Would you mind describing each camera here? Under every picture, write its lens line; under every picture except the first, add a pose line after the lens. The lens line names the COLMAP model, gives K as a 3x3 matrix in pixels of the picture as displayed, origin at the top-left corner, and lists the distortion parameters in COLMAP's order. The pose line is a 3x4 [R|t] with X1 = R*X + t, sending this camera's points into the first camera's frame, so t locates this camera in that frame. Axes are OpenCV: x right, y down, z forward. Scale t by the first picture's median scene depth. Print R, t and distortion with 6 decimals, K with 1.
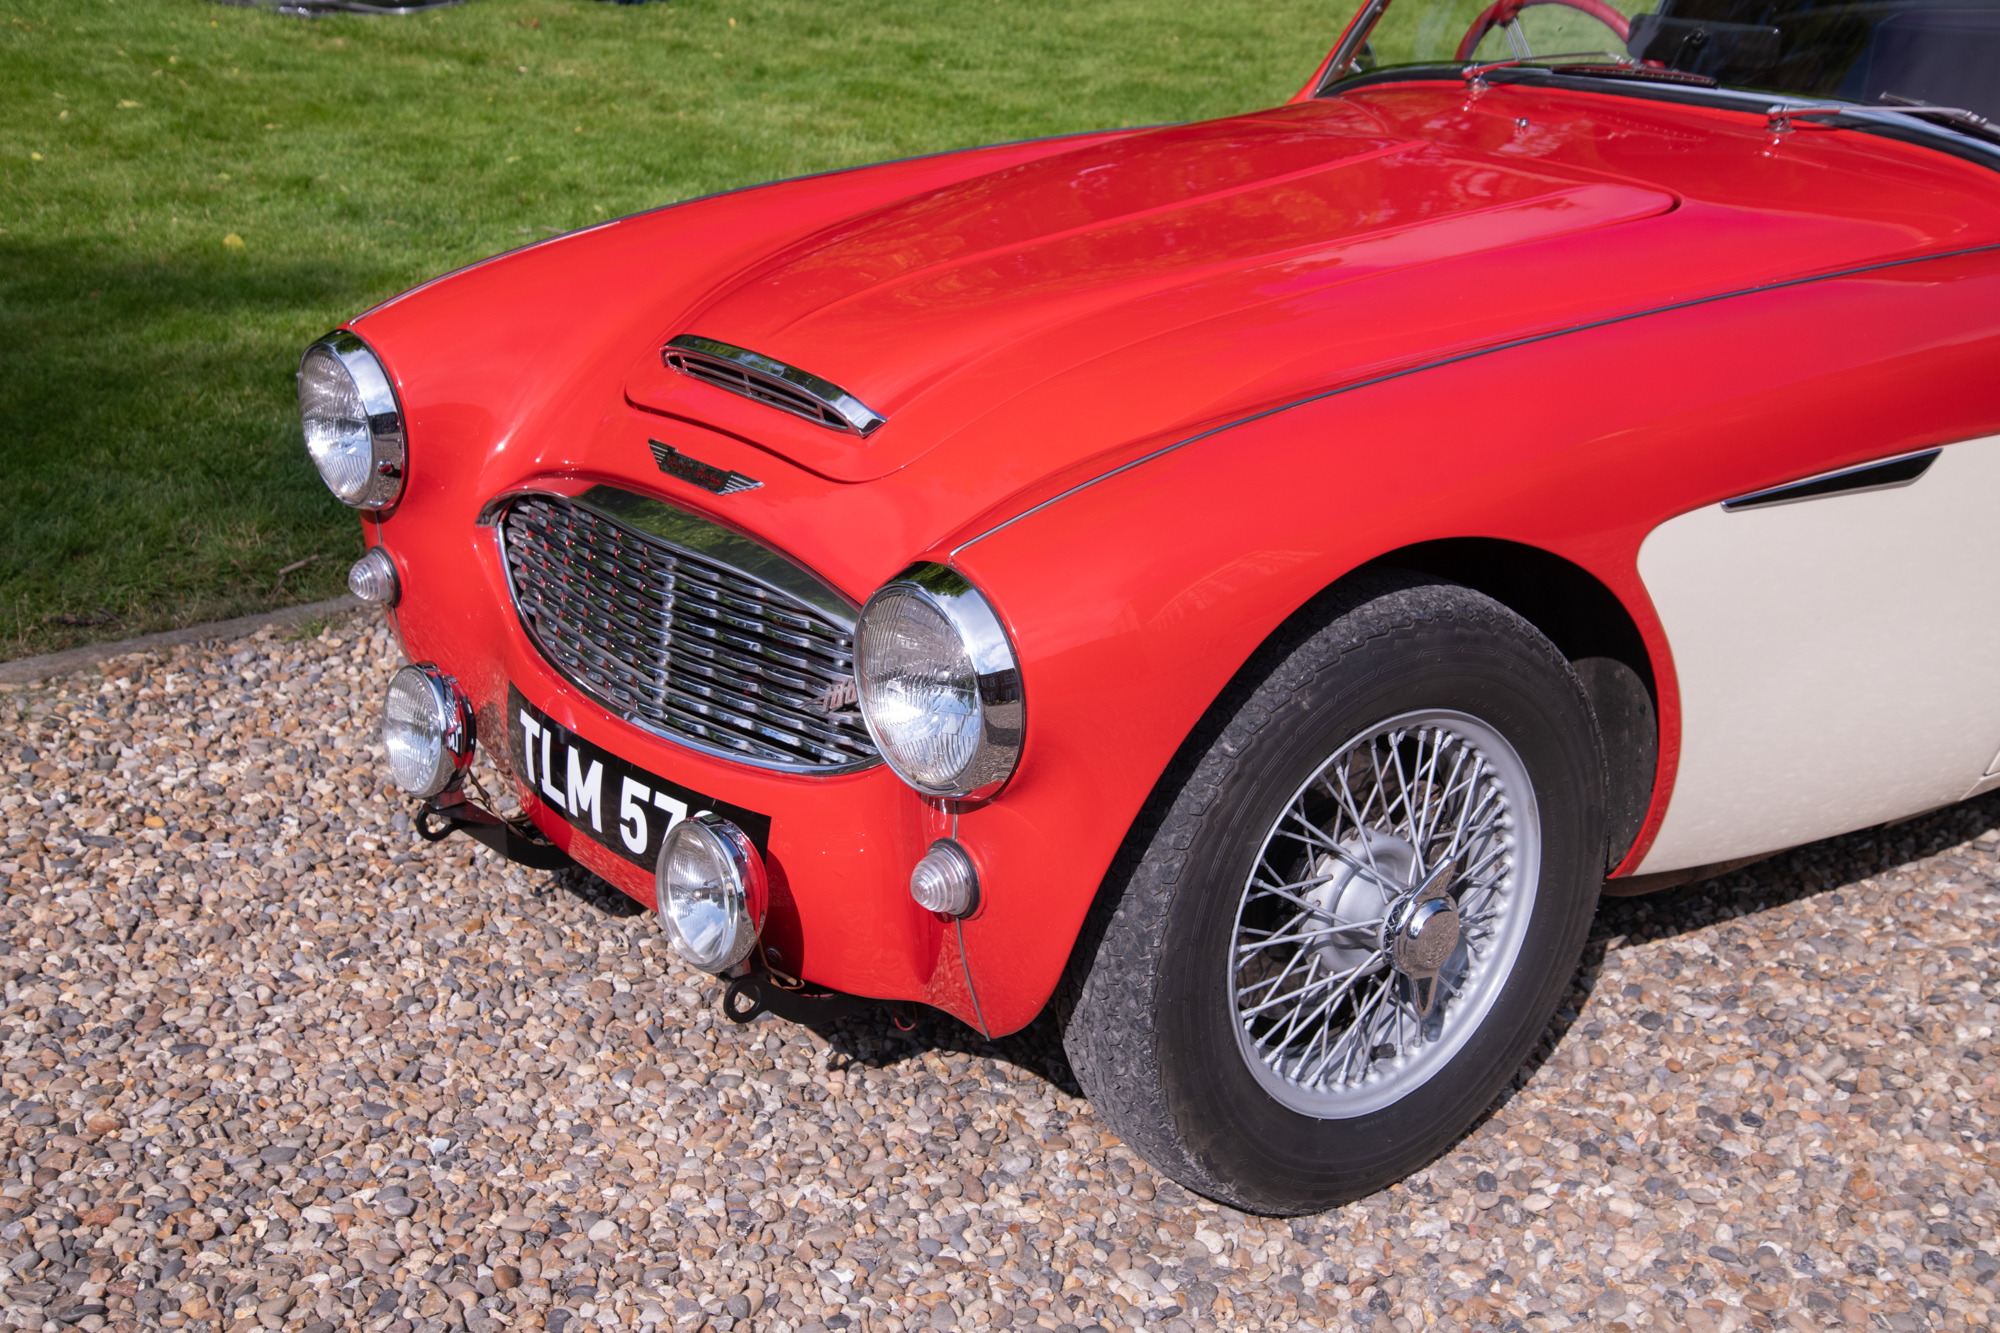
lens RADIAL K [[2749.9, 0, 1000.0], [0, 2749.9, 666.5], [0, 0, 1]] dist [0.035066, 0.048842]
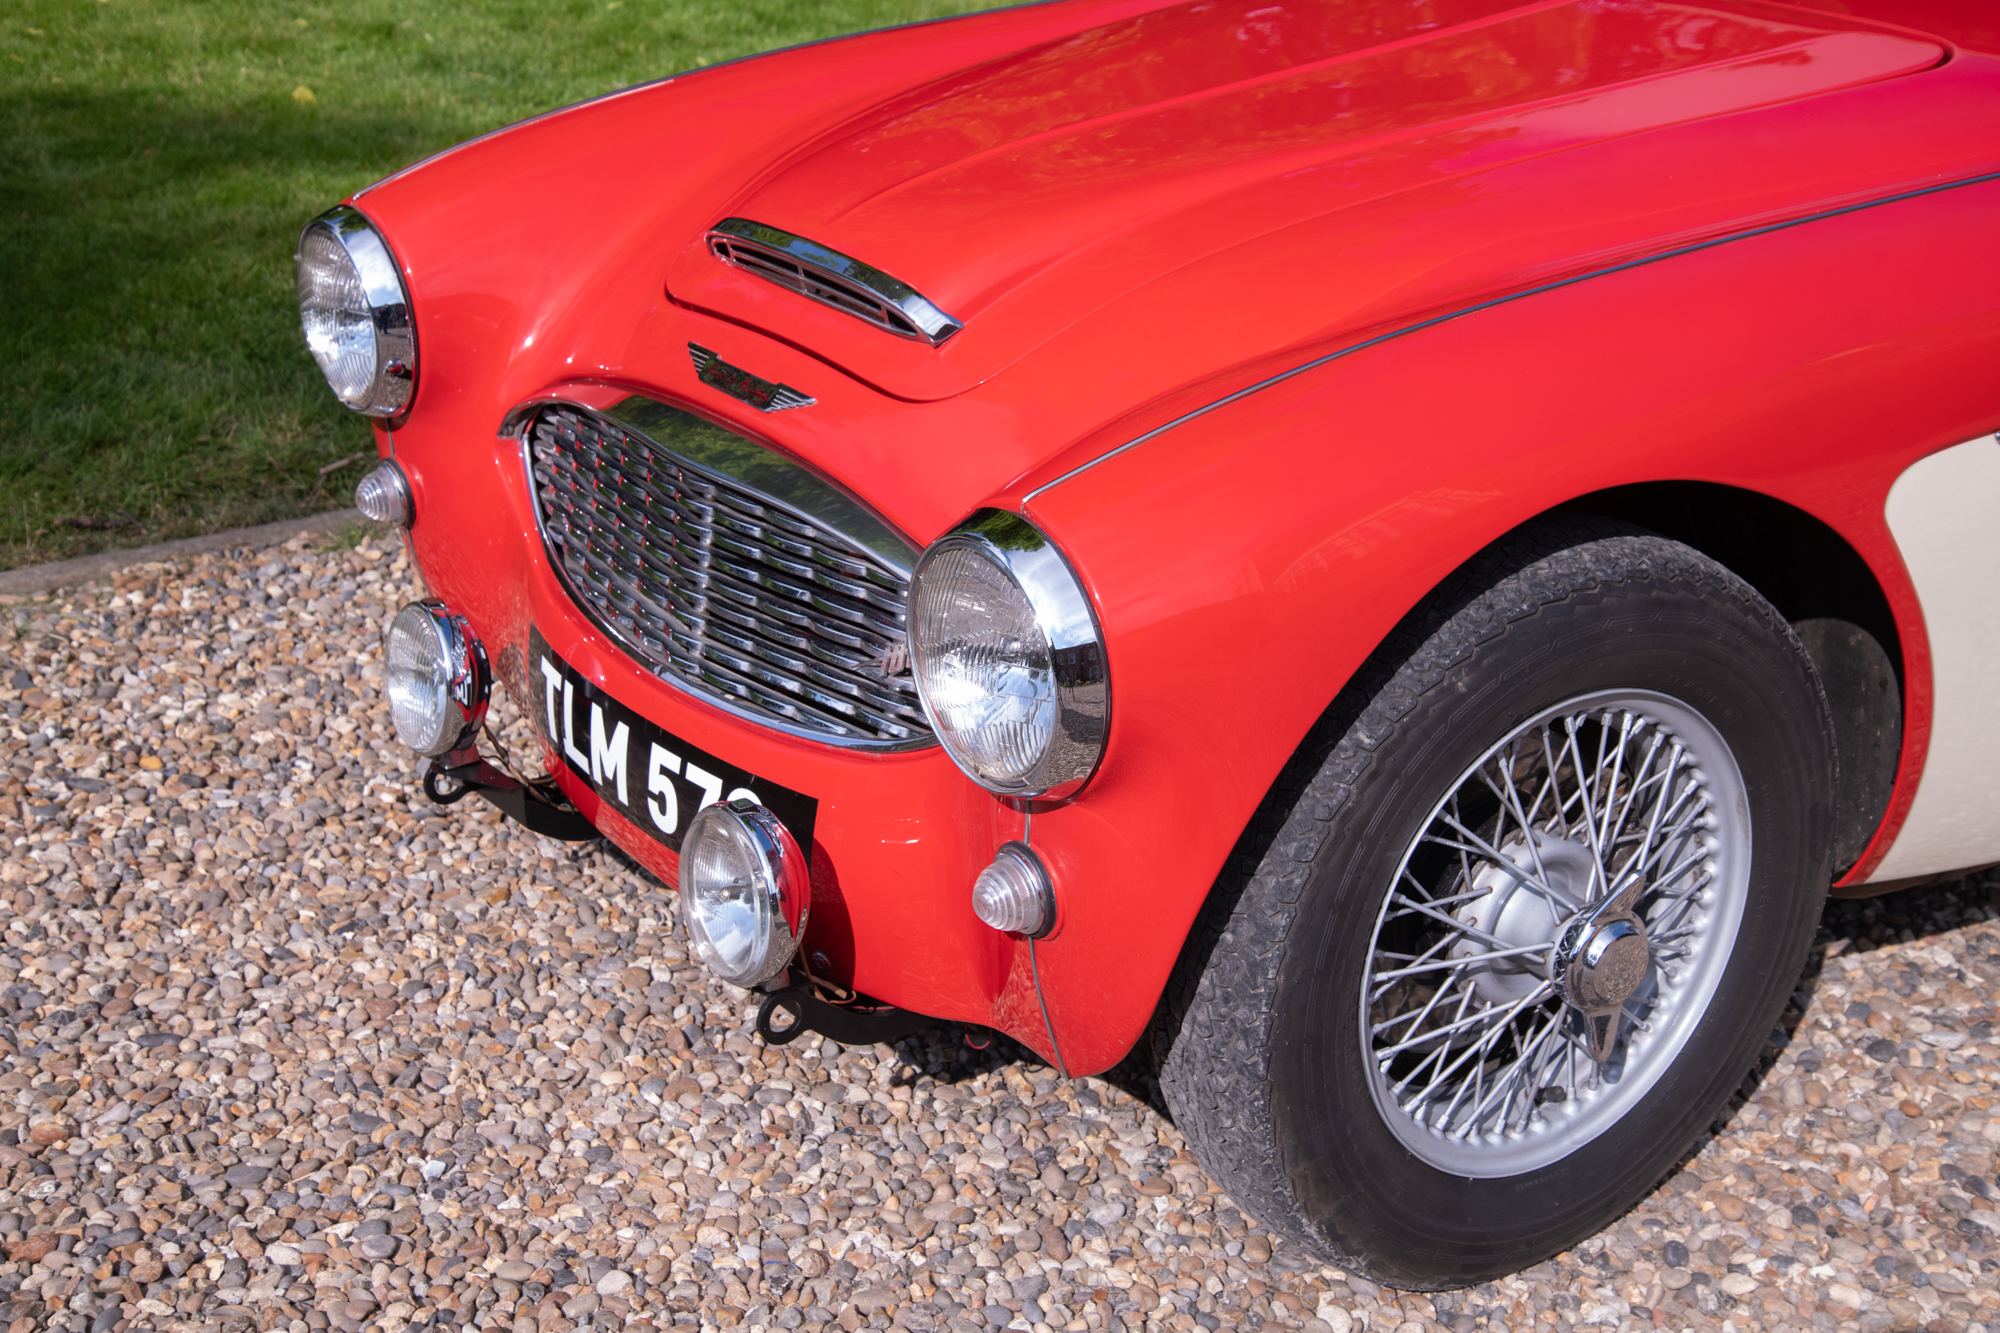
lens RADIAL K [[2850.5, 0, 976.2], [0, 2850.5, 669.1], [0, 0, 1]] dist [0.101570, 0.169326]
pose [[0.997814, 0.017136, -0.063826, 0.019005], [-0.014287, 0.998892, 0.044838, -0.023653], [0.064524, -0.043828, 0.996953, 0.129558]]
